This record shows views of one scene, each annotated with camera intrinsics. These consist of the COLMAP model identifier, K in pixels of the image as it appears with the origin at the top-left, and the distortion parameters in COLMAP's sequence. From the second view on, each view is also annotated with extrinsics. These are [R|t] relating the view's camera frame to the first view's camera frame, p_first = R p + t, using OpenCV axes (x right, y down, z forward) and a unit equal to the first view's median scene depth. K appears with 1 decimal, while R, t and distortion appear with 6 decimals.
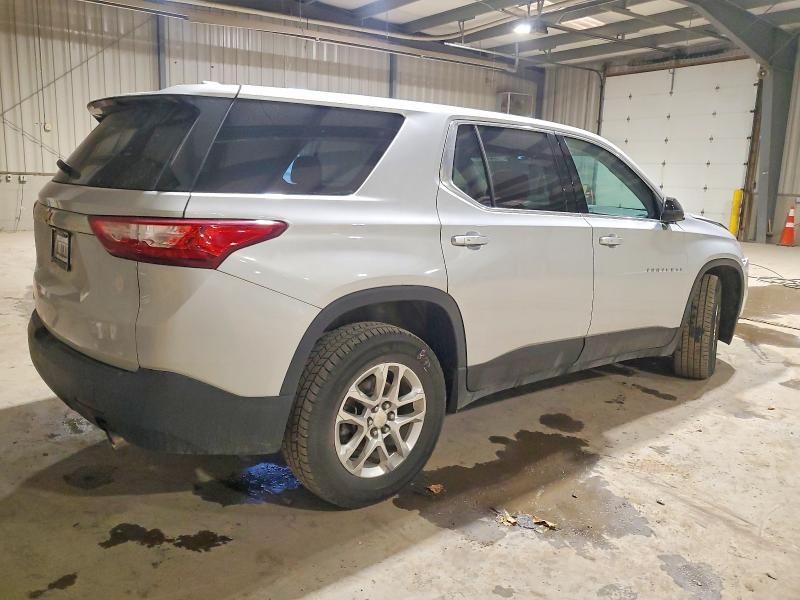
lens RADIAL K [[632.7, 0, 393.1], [0, 632.7, 300.6], [0, 0, 1]] dist [0.028039, -0.003567]
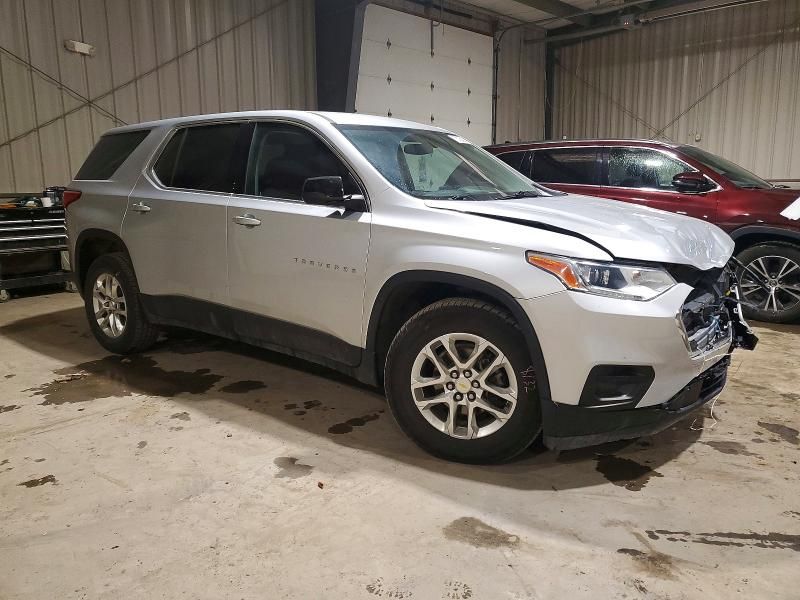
lens RADIAL K [[632.7, 0, 393.8], [0, 632.7, 301.9], [0, 0, 1]] dist [0.028039, -0.003567]
pose [[0.197756, 0.153921, -0.968091, 1.389154], [-0.174248, 0.977386, 0.119805, -0.130725], [0.964640, 0.144996, 0.220105, 1.014617]]
